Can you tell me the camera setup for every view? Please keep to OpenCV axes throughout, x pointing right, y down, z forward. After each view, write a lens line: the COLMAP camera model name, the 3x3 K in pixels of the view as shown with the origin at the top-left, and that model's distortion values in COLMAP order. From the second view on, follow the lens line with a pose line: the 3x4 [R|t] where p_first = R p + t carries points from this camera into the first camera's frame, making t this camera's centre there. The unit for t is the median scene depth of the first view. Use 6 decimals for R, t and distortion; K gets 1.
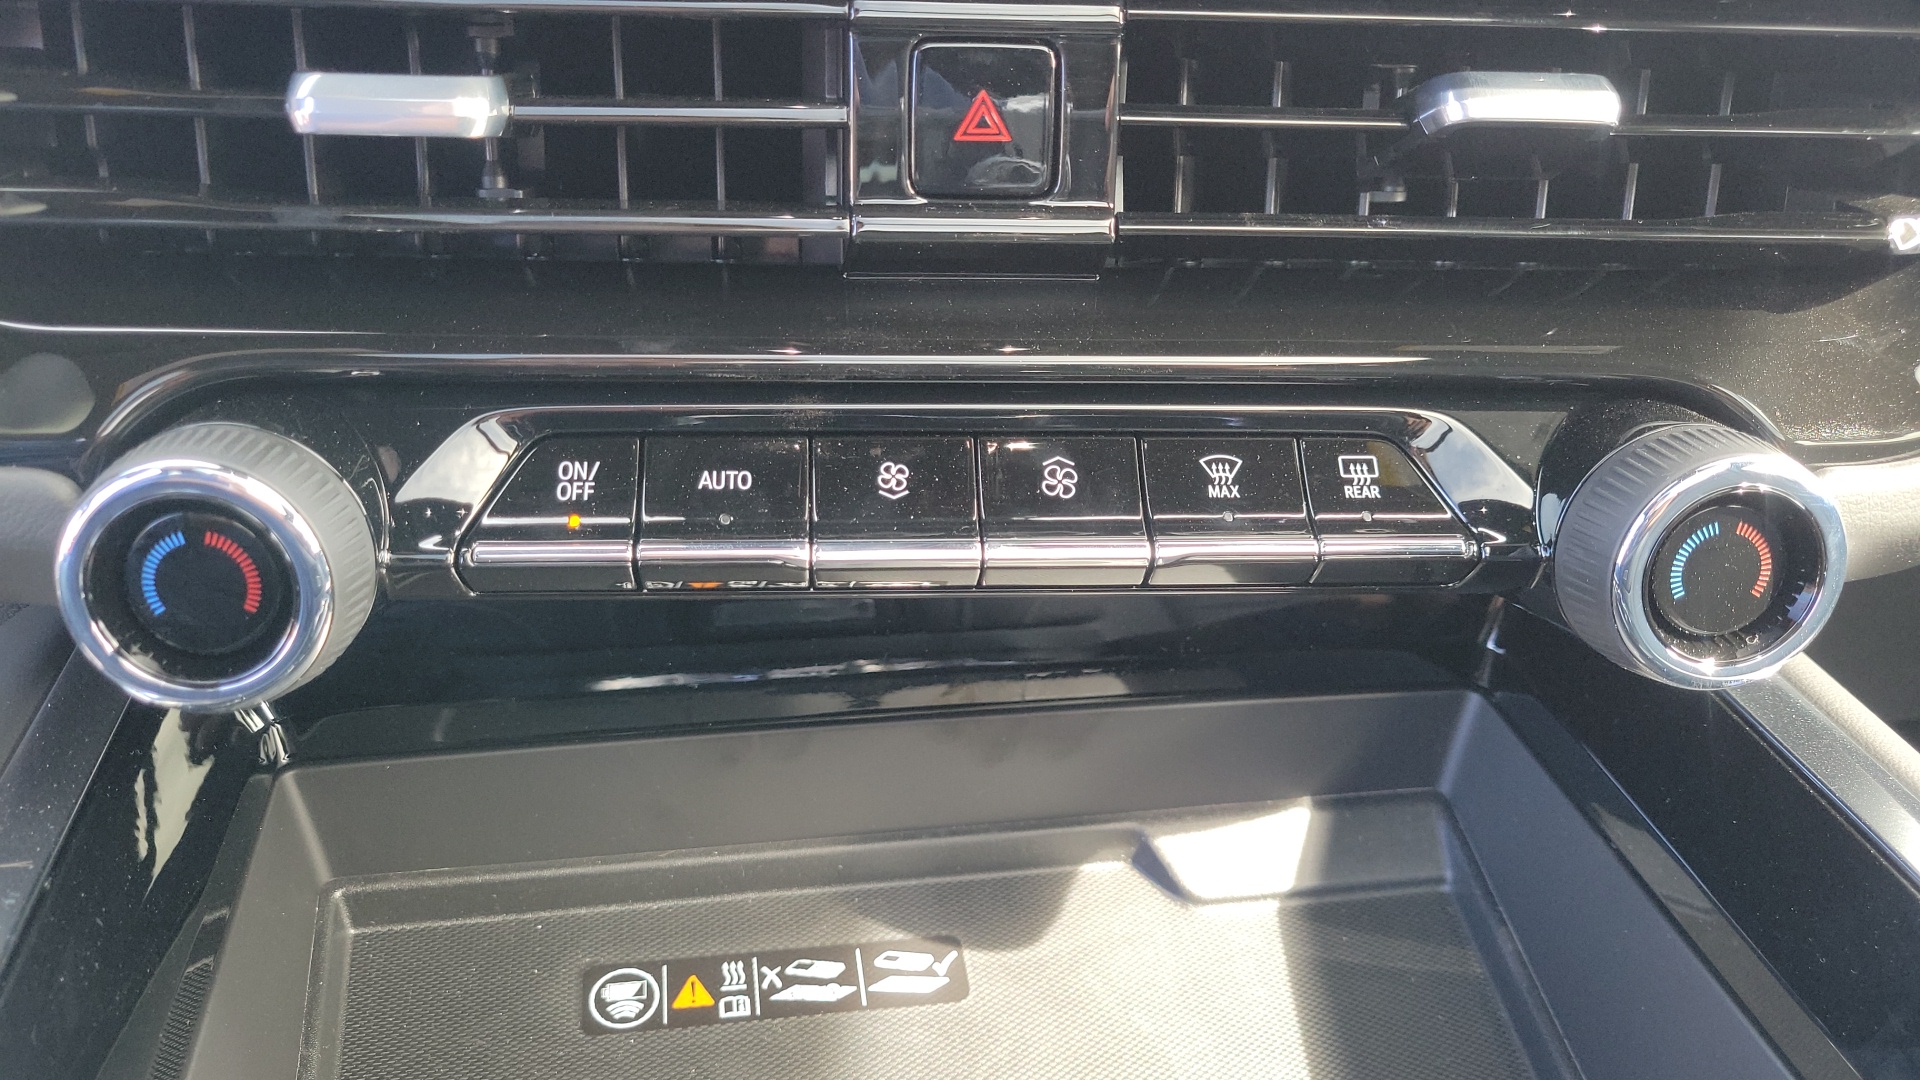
lens RADIAL K [[1599.2, 0, 959.6], [0, 1599.2, 552.9], [0, 0, 1]] dist [-0.001539, -0.004590]
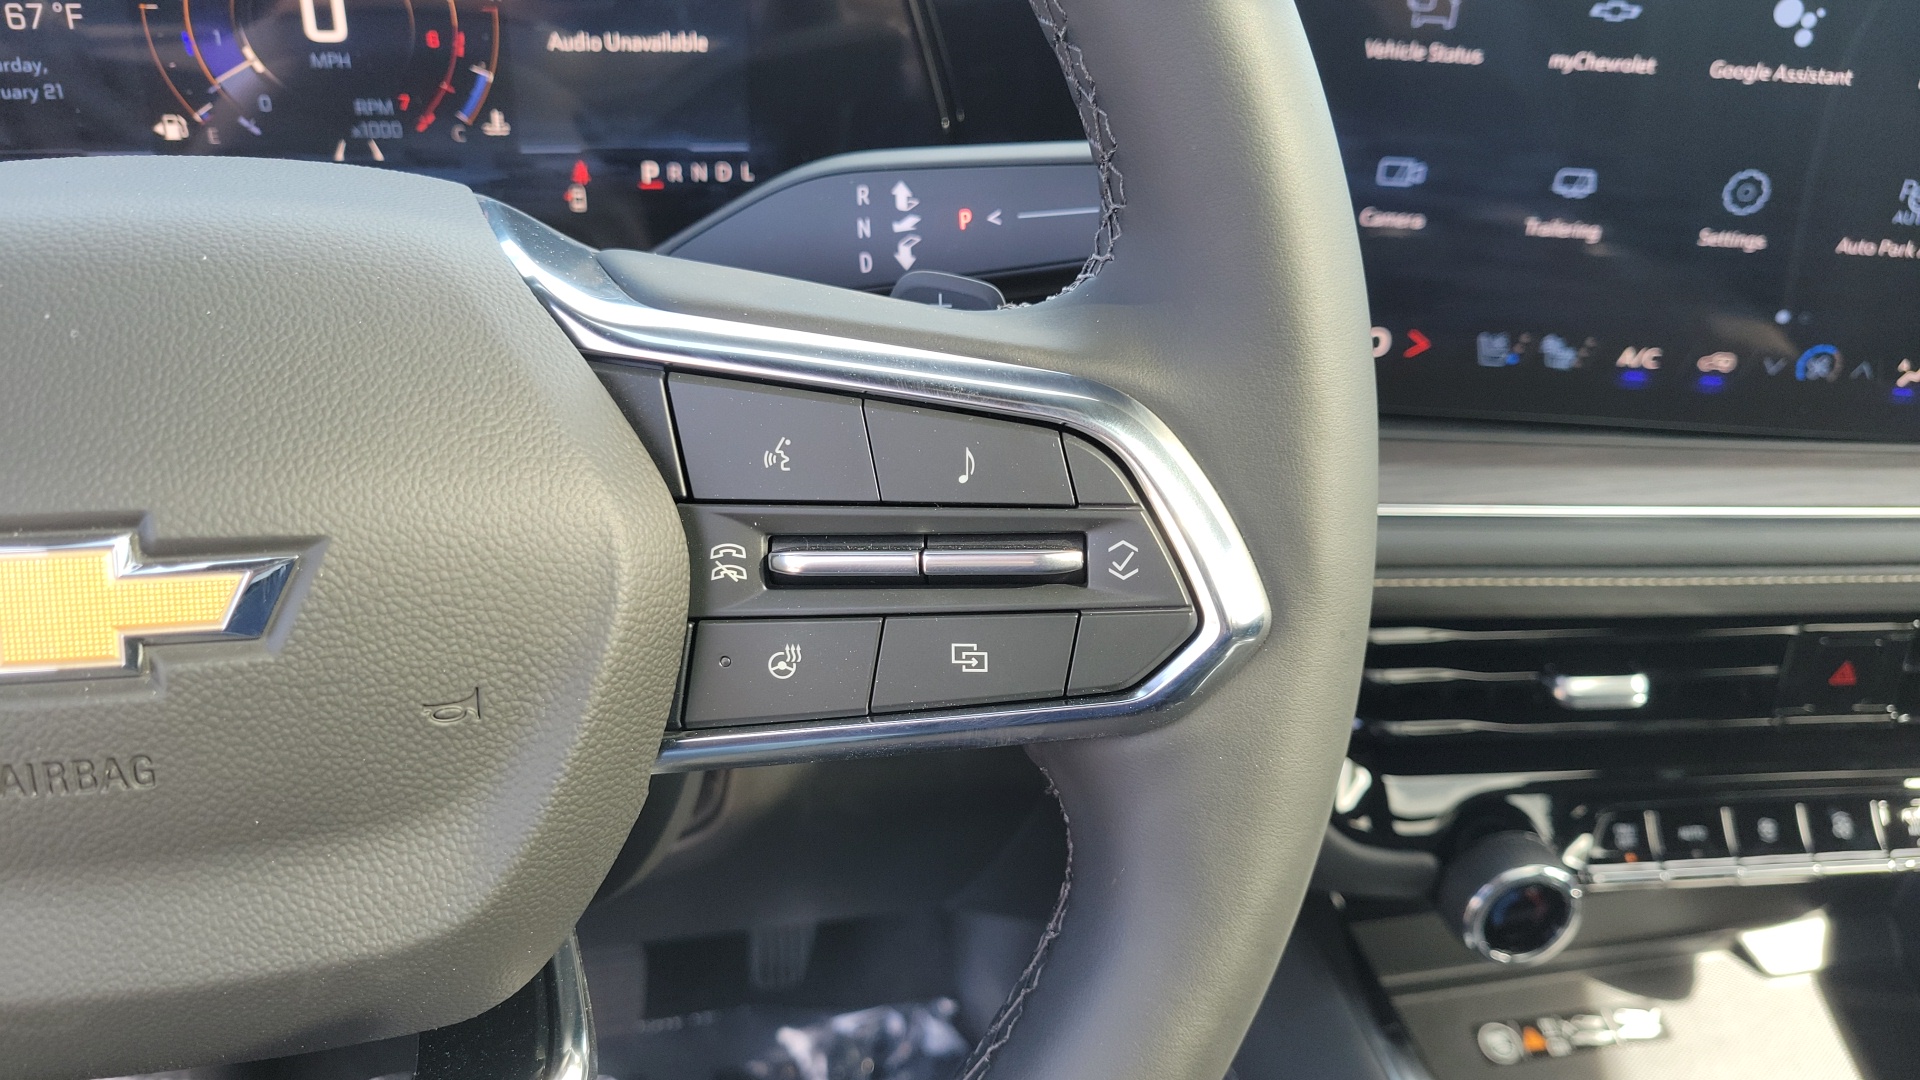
lens RADIAL K [[1599.2, 0, 949.0], [0, 1599.2, 536.9], [0, 0, 1]] dist [-0.001539, -0.004590]
pose [[0.999408, 0.006133, 0.033845, -0.898547], [-0.009657, 0.994428, 0.104971, -0.482930], [-0.033012, -0.105236, 0.993899, -0.739640]]
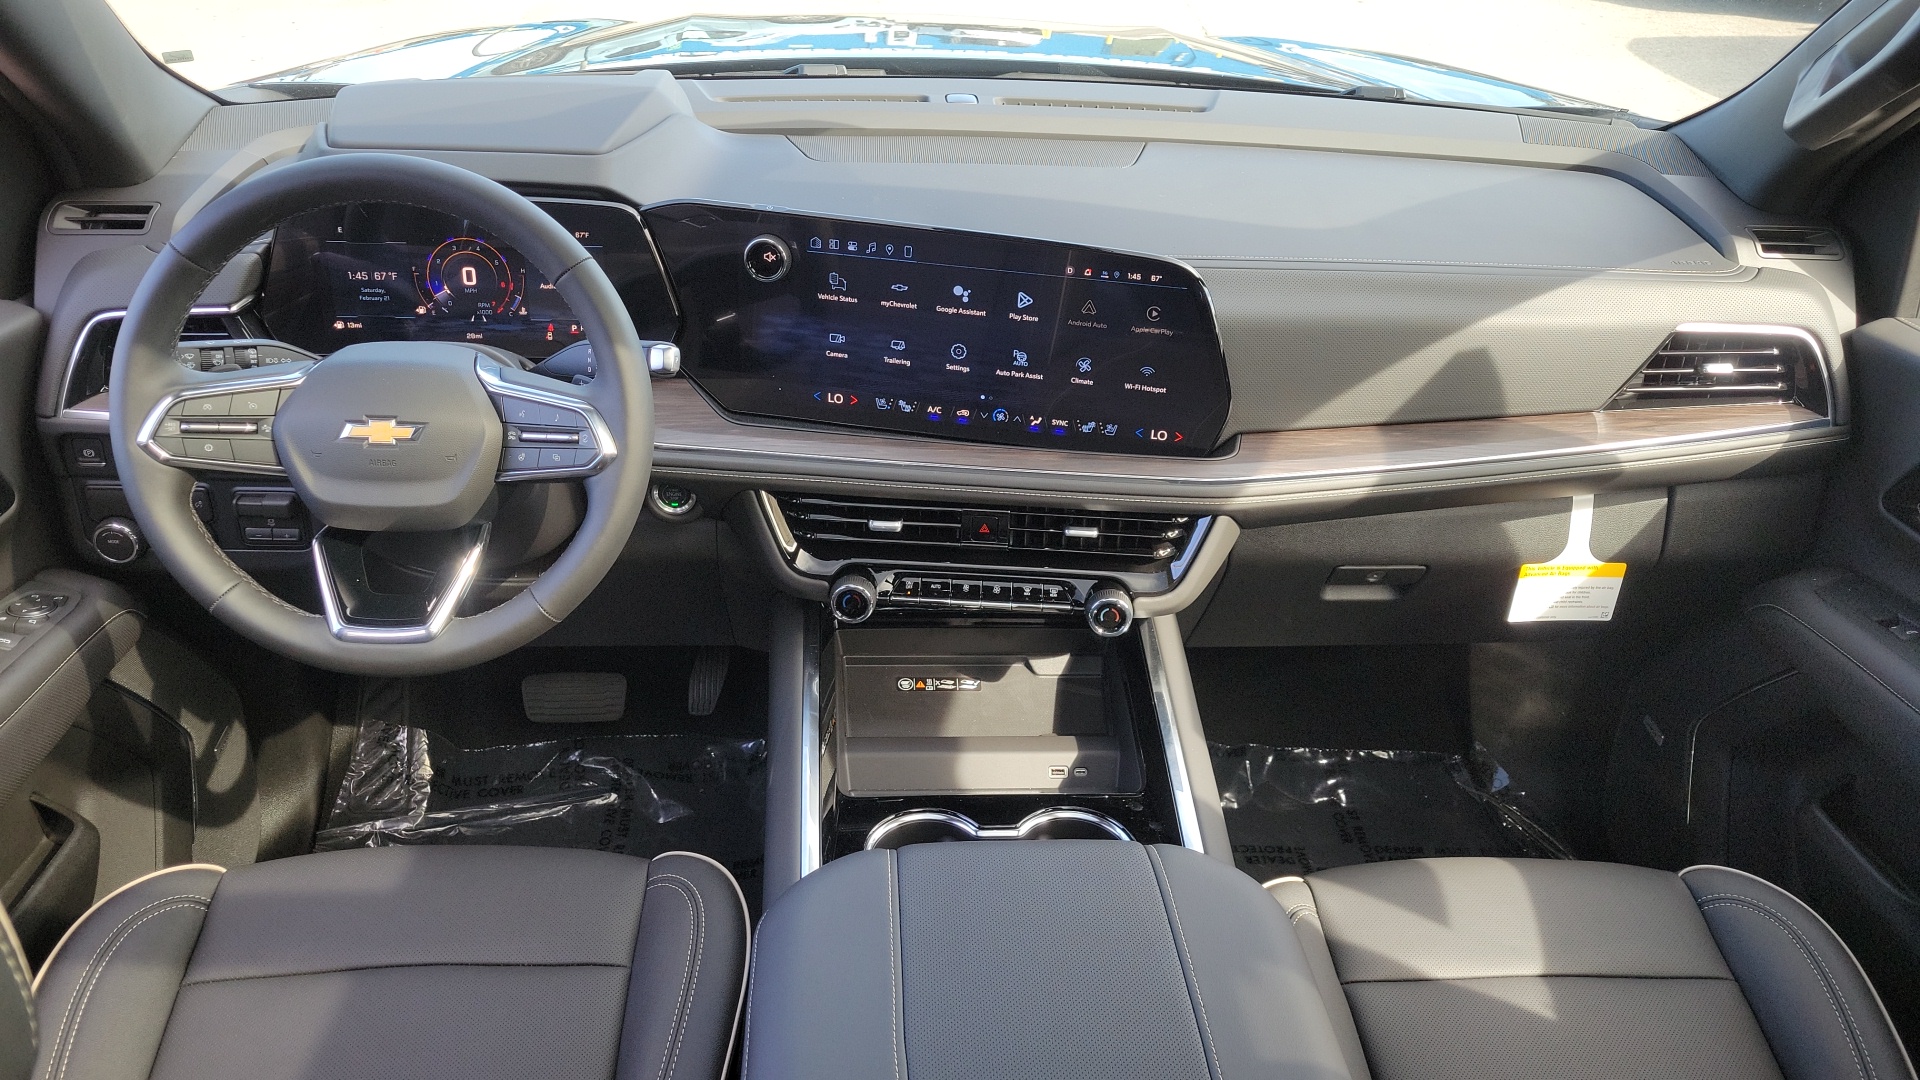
lens RADIAL K [[1599.2, 0, 966.4], [0, 1599.2, 536.1], [0, 0, 1]] dist [-0.001539, -0.004590]
pose [[0.991549, 0.071314, -0.108378, 0.420180], [-0.061957, 0.994247, 0.087375, -0.542917], [0.113986, -0.079922, 0.990262, -3.411331]]
